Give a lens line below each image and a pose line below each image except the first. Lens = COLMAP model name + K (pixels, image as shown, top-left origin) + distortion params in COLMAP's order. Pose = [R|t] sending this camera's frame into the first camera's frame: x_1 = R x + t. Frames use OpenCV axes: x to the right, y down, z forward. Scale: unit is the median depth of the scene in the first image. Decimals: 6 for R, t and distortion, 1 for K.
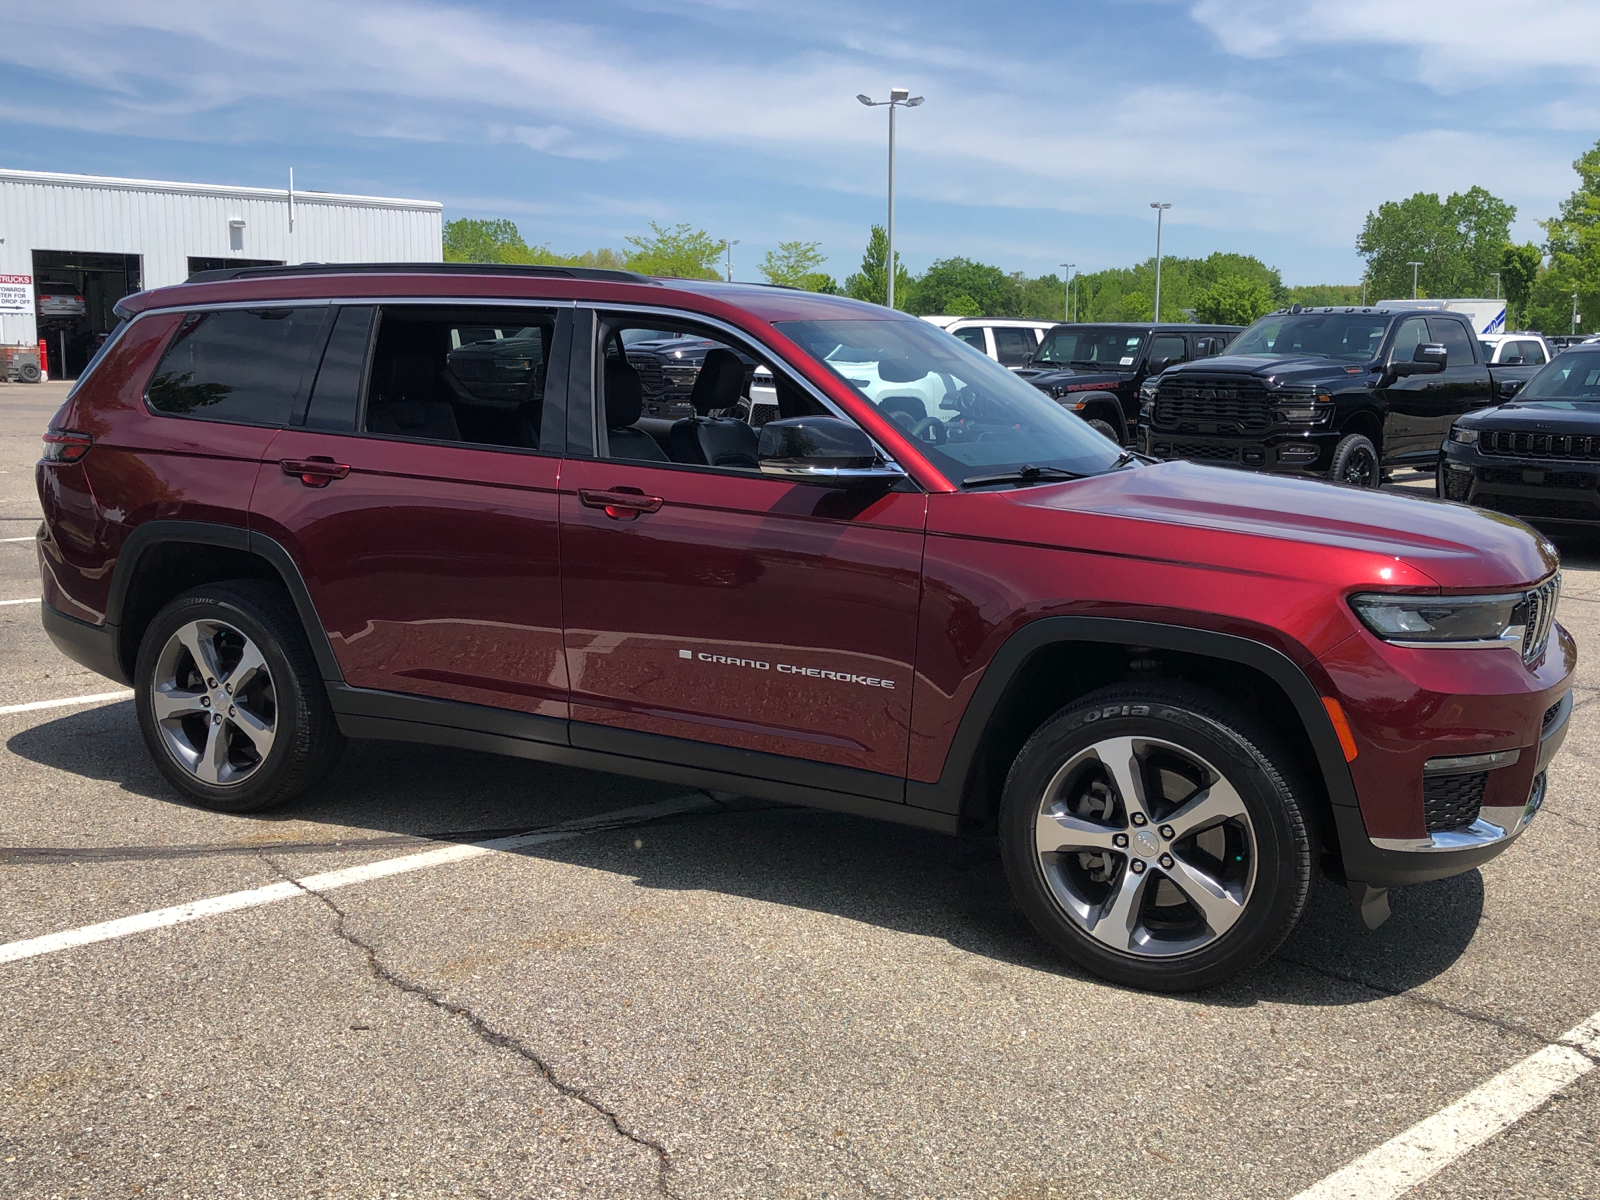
lens RADIAL K [[1677.3, 0, 815.7], [0, 1677.3, 569.8], [0, 0, 1]] dist [0.007459, 0.000000]
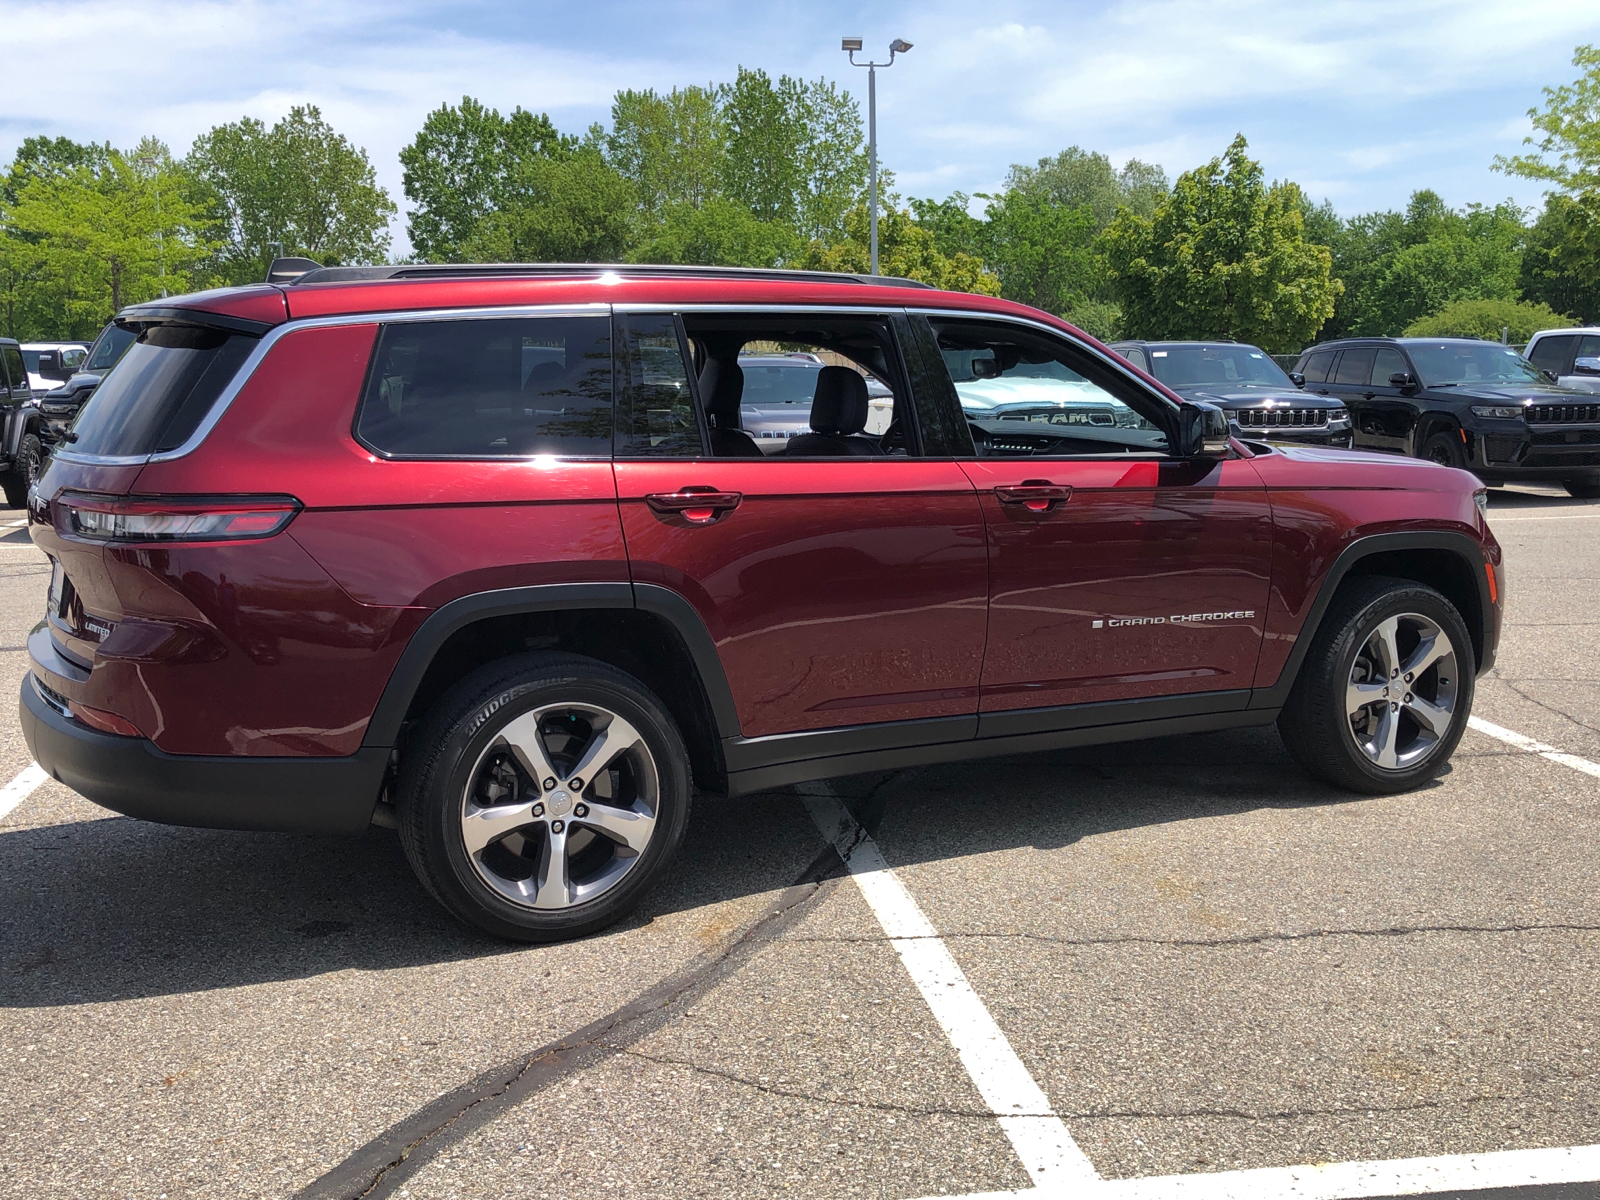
lens RADIAL K [[1677.3, 0, 788.9], [0, 1677.3, 598.1], [0, 0, 1]] dist [0.007459, 0.000000]
pose [[0.572717, -0.143310, 0.807129, -1.110314], [0.121649, 0.988557, 0.089205, -0.093335], [-0.810677, 0.047097, 0.583597, 0.518648]]
